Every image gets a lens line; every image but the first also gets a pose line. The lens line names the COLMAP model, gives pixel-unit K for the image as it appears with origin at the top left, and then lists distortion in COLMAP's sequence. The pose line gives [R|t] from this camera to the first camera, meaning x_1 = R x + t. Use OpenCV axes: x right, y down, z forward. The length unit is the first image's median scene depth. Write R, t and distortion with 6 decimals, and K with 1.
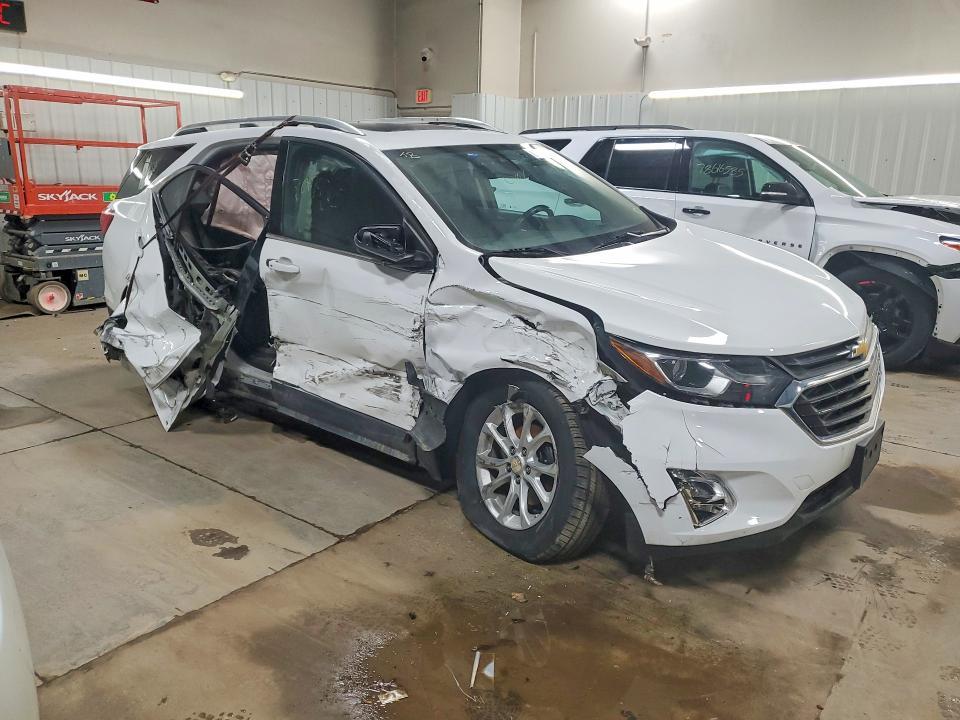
lens RADIAL K [[740.8, 0, 484.2], [0, 740.8, 360.6], [0, 0, 1]] dist [0.007082, -0.007301]
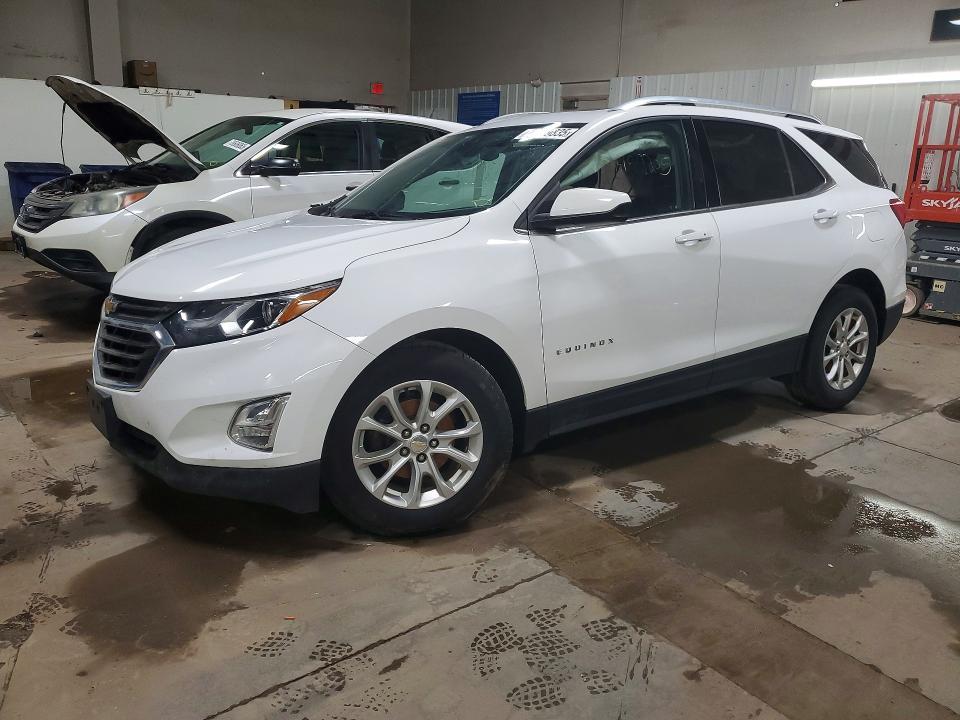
lens RADIAL K [[740.8, 0, 484.8], [0, 740.8, 357.2], [0, 0, 1]] dist [0.007082, -0.007301]
pose [[-0.230078, 0.233285, -0.944797, 0.536877], [-0.277609, 0.914771, 0.293475, -0.154824], [0.932737, 0.329806, -0.145707, 0.646338]]
